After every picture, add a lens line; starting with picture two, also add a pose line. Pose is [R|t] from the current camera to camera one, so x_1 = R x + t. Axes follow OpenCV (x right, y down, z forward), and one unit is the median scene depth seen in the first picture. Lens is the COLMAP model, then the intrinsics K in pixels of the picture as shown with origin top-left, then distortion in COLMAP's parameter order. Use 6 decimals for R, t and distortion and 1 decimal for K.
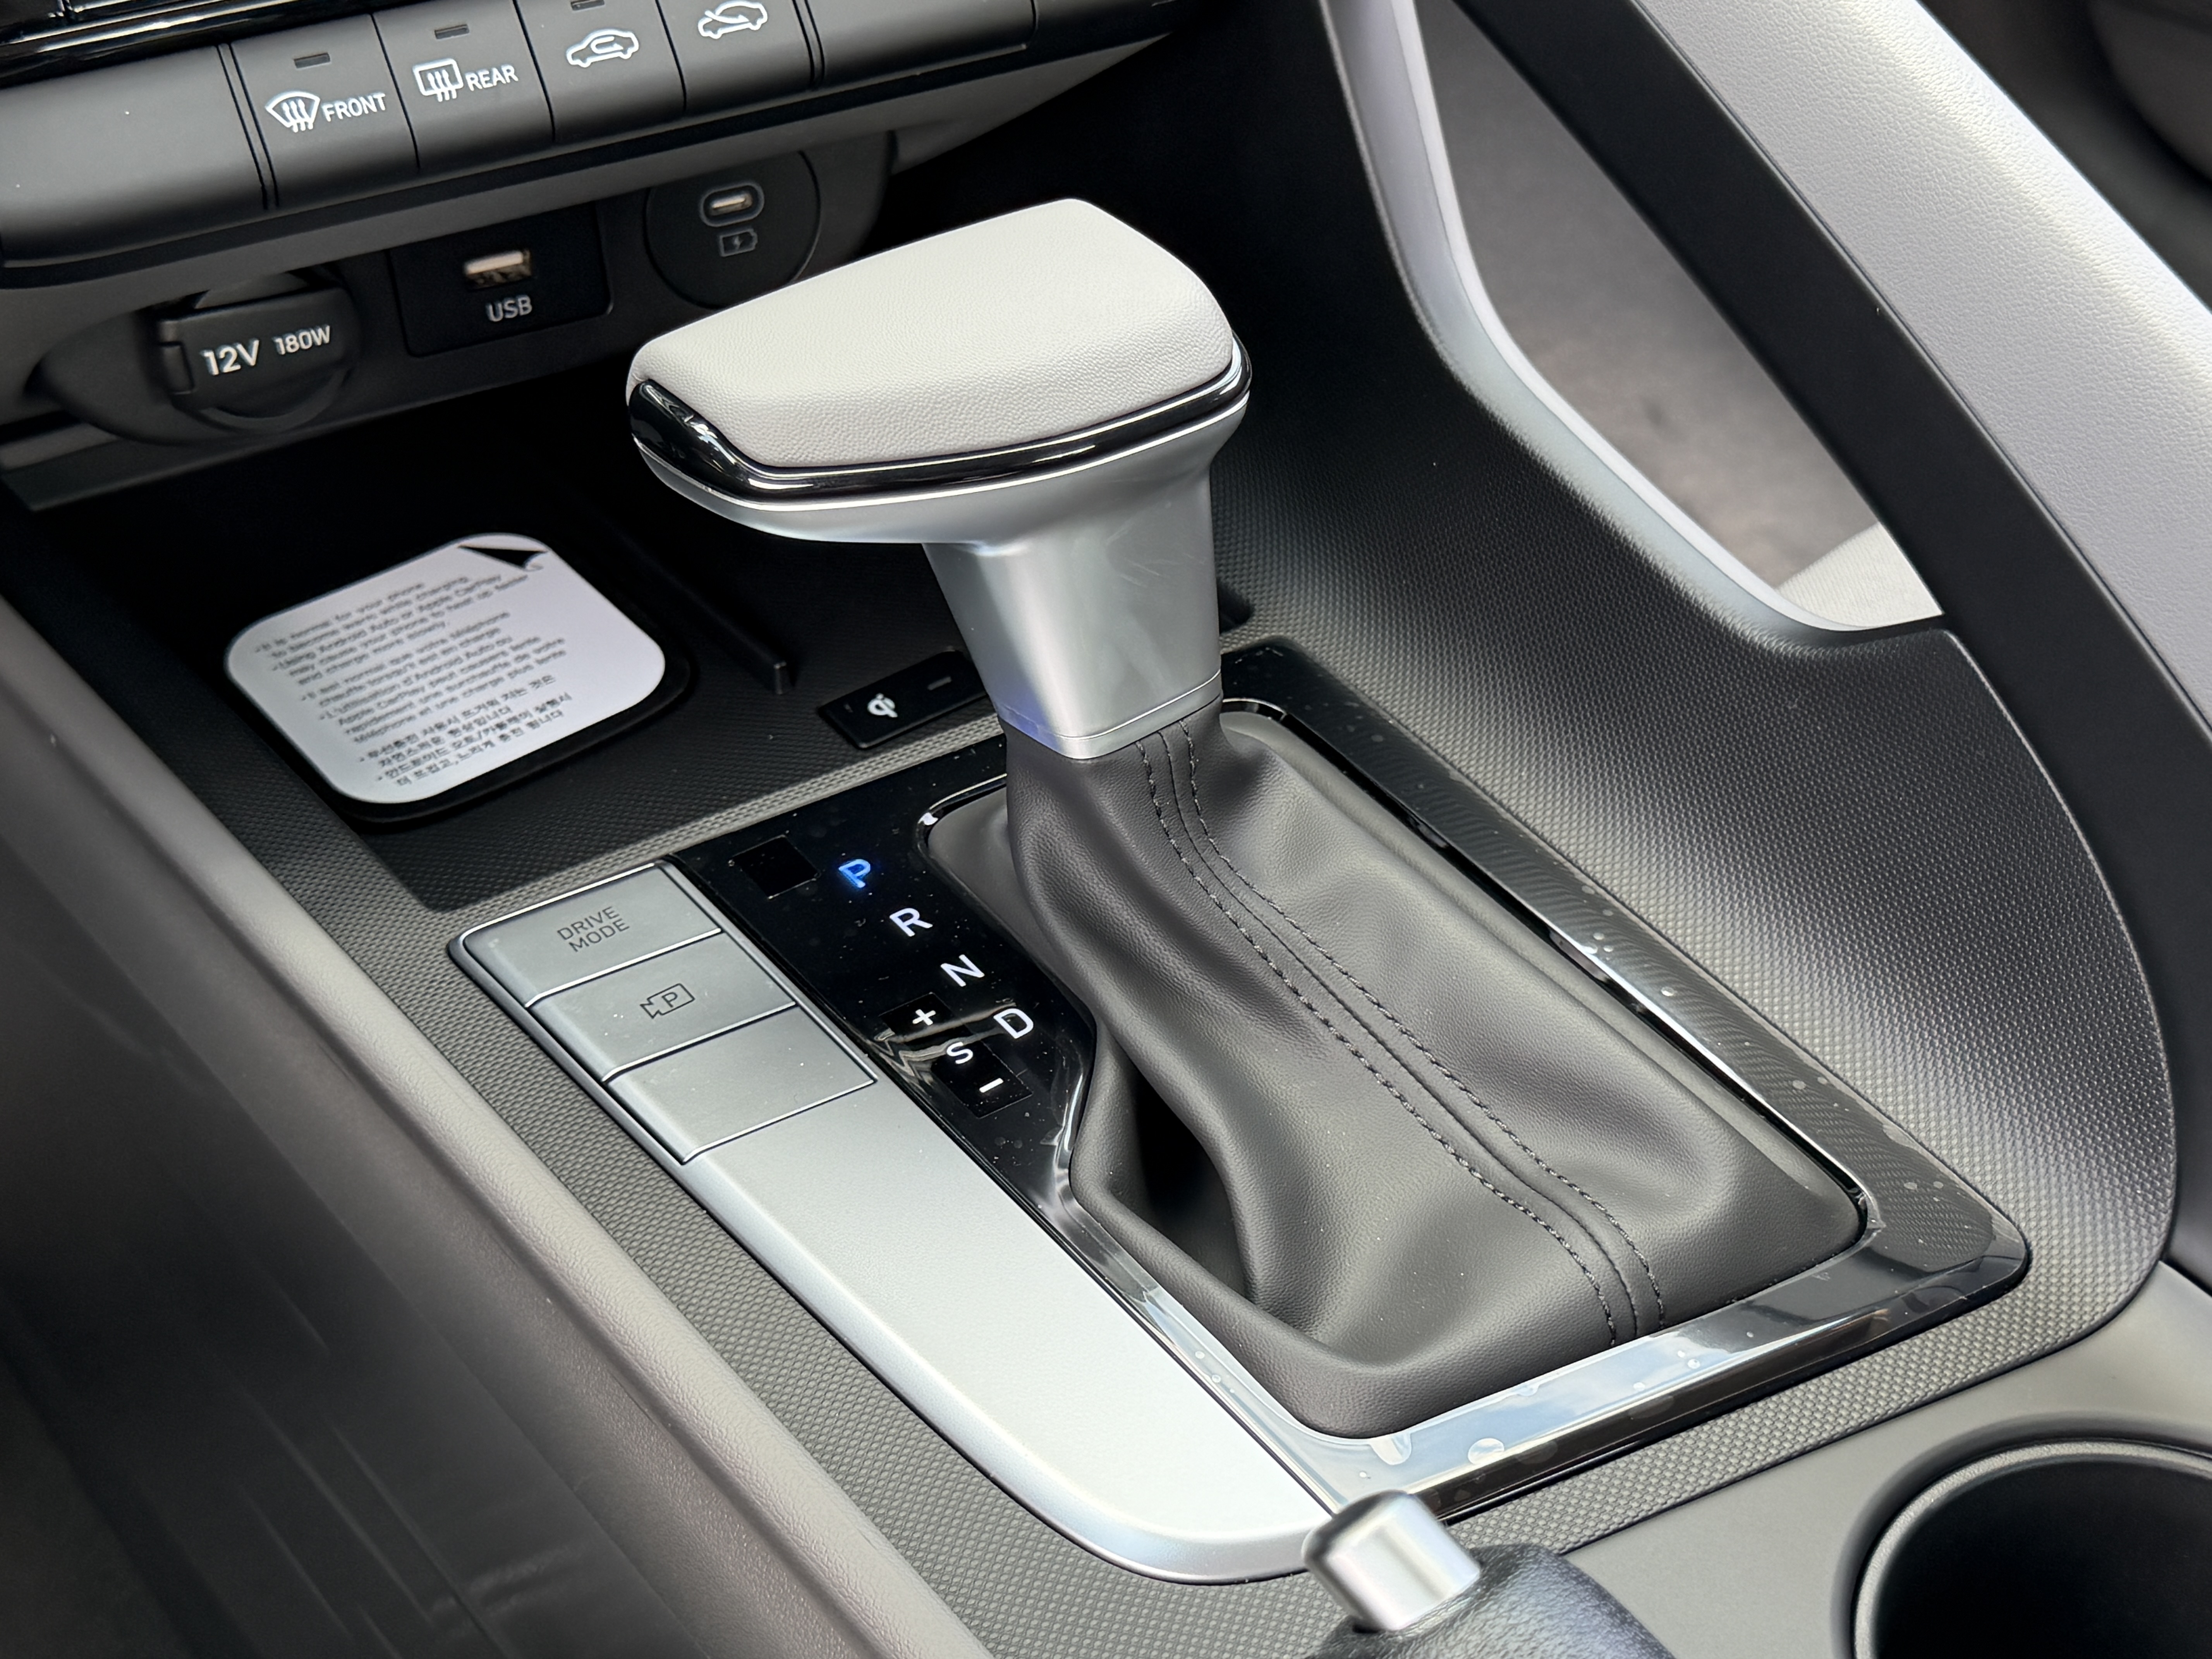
lens RADIAL K [[3069.8, 0, 1105.7], [0, 3069.8, 844.9], [0, 0, 1]] dist [0.134412, 0.000000]
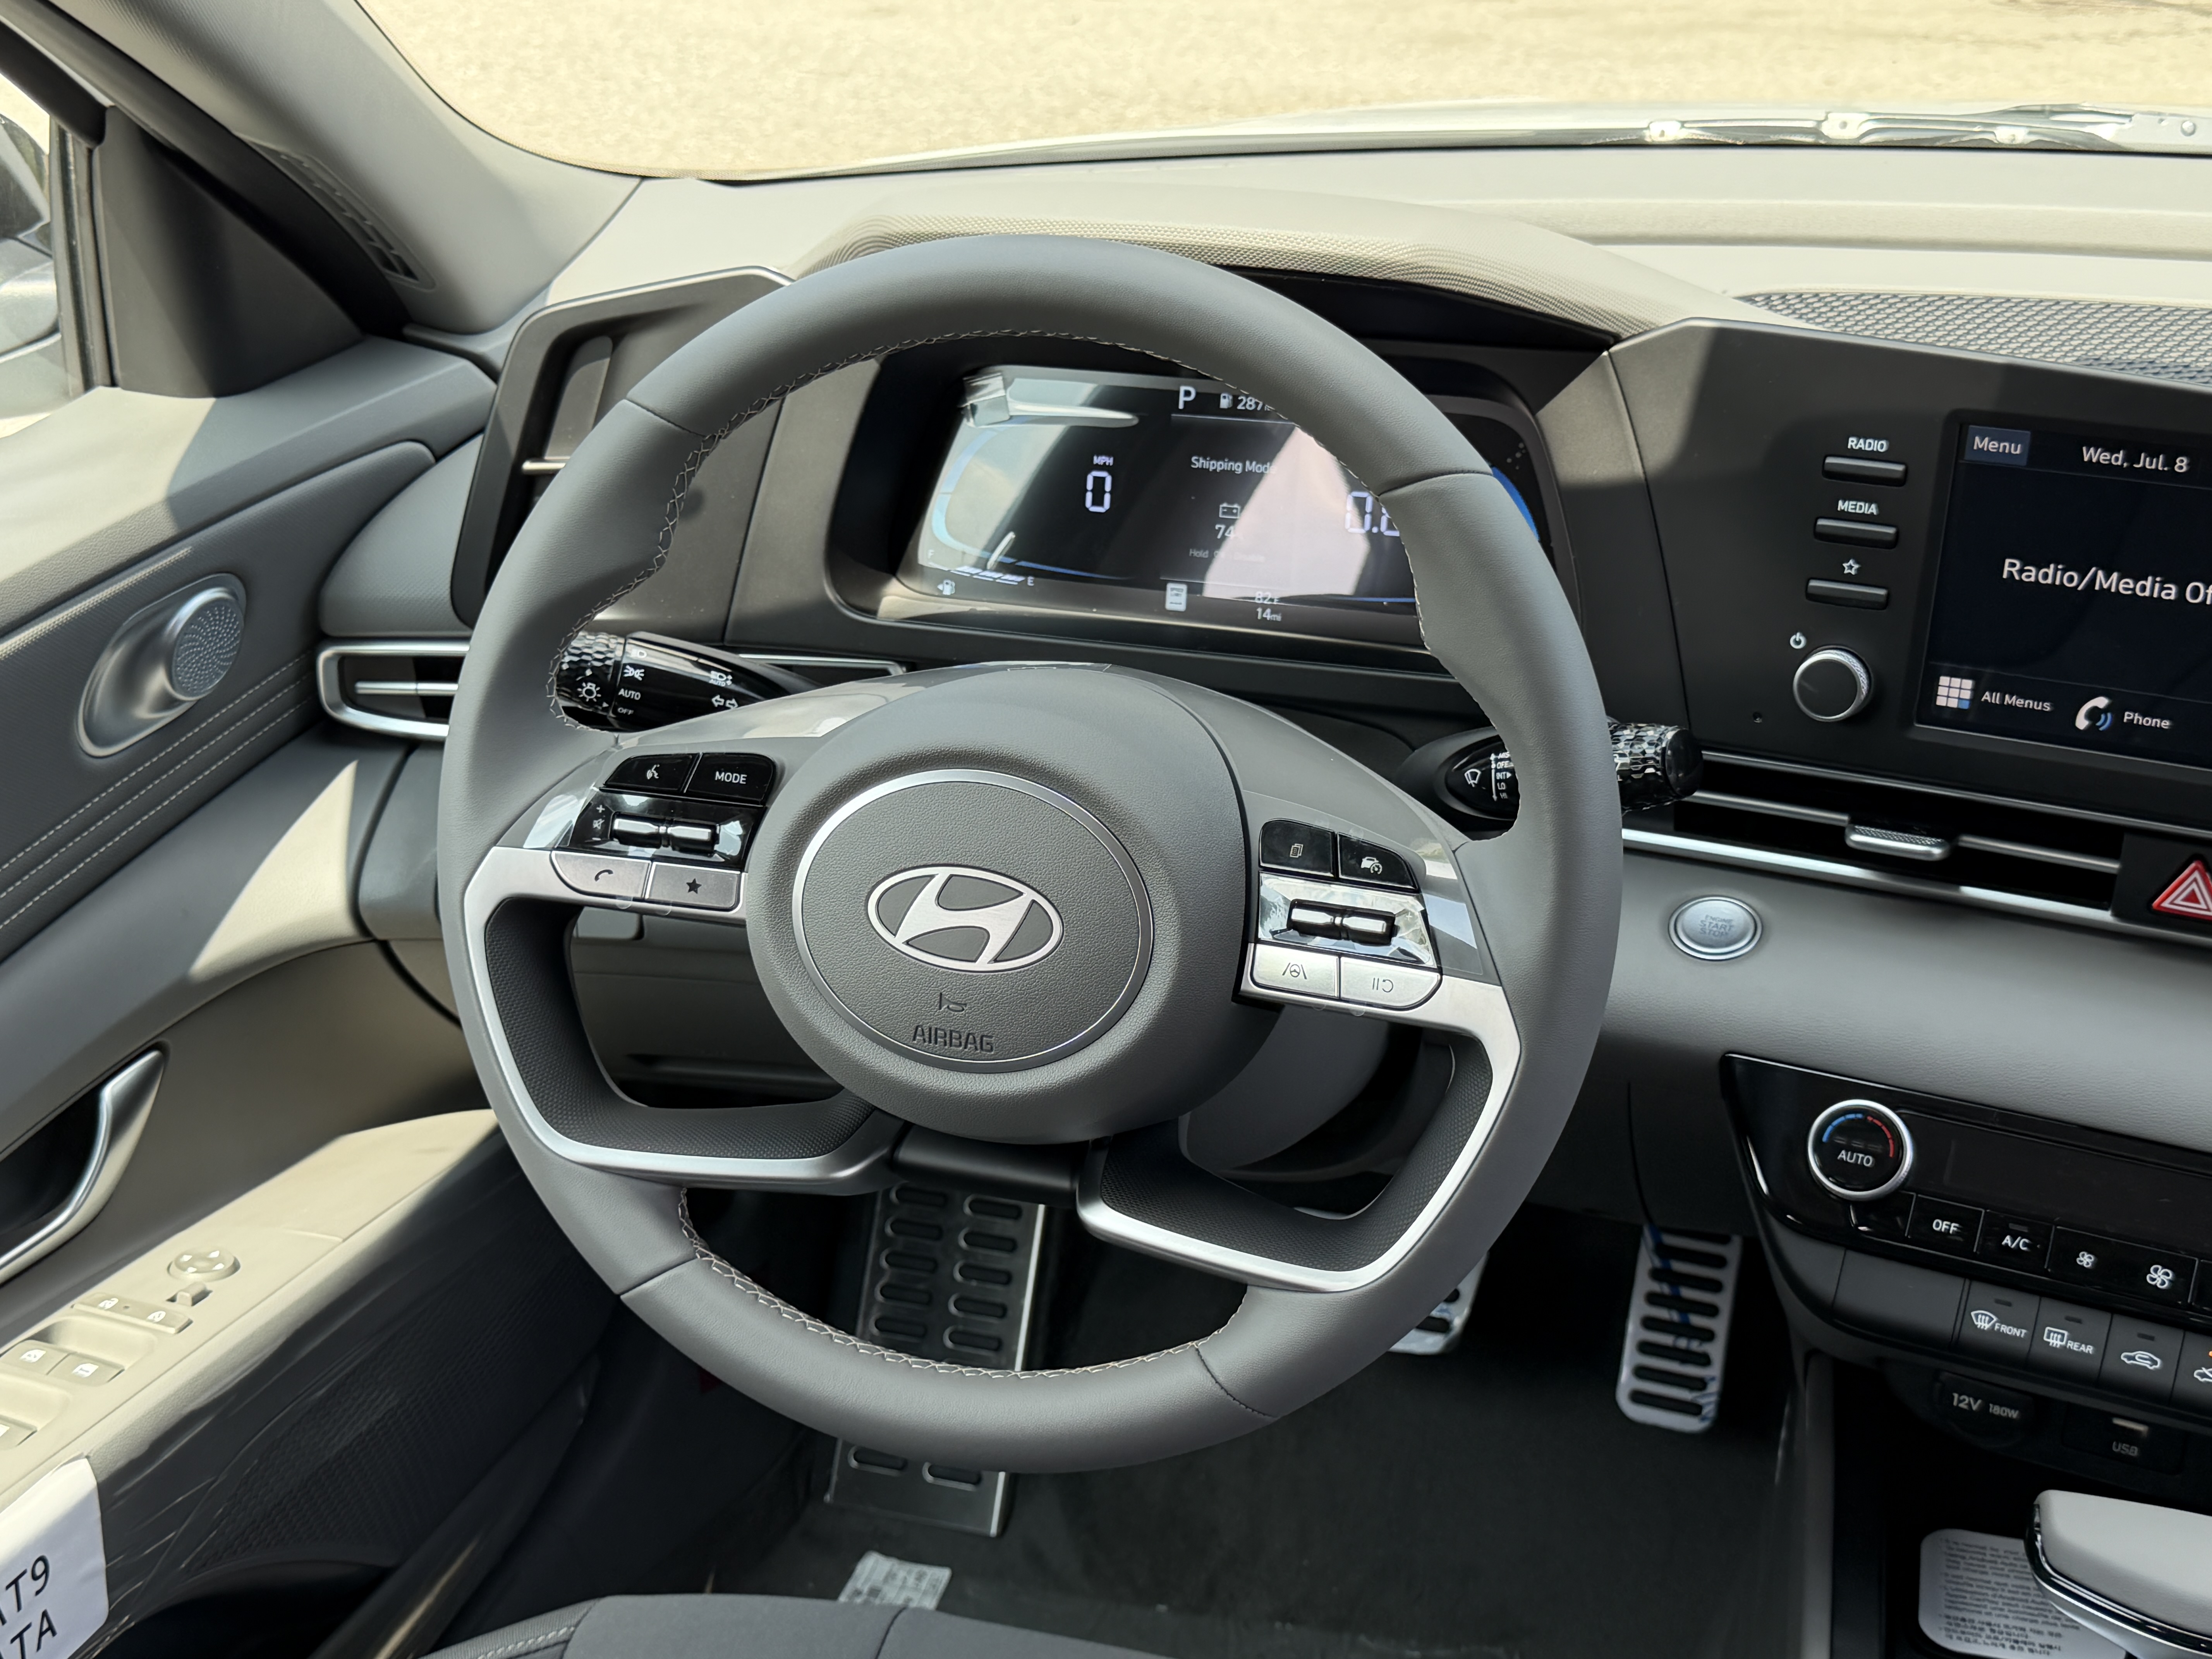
lens RADIAL K [[2732.6, 0, 1105.7], [0, 2732.6, 863.0], [0, 0, 1]] dist [0.095172, 0.000000]
pose [[0.587018, 0.334924, -0.737045, 0.592902], [-0.519196, 0.854280, -0.025315, -0.120100], [0.621165, 0.397532, 0.675369, -0.688298]]
